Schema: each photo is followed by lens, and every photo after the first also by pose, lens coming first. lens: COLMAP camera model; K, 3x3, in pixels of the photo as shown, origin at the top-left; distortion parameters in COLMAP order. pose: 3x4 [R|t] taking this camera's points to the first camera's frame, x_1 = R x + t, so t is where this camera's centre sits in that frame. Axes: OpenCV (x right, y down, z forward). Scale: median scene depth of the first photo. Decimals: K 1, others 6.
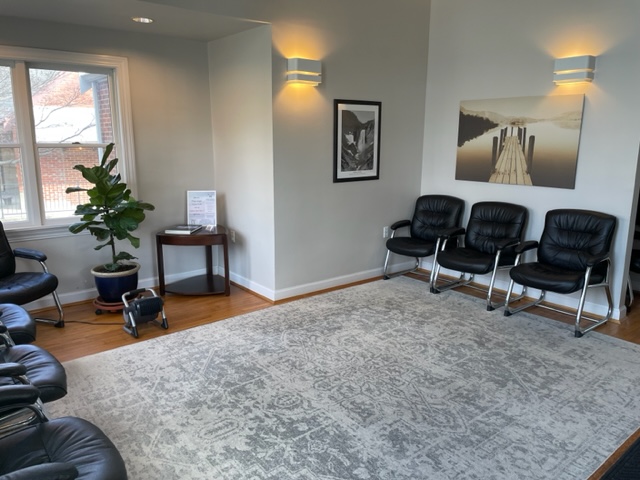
lens RADIAL K [[483.4, 0, 320.0], [0, 483.4, 240.0], [0, 0, 1]] dist [0.094961, -0.116030]
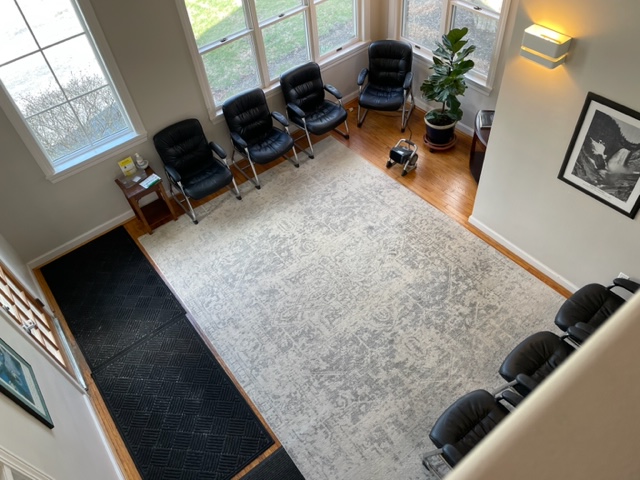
lens RADIAL K [[483.4, 0, 320.0], [0, 483.4, 240.0], [0, 0, 1]] dist [0.094961, -0.116030]
pose [[-0.025215, 0.745925, -0.665553, 0.842484], [-0.118348, 0.658855, 0.742902, -0.778674], [0.992652, 0.097499, 0.071665, 0.685338]]
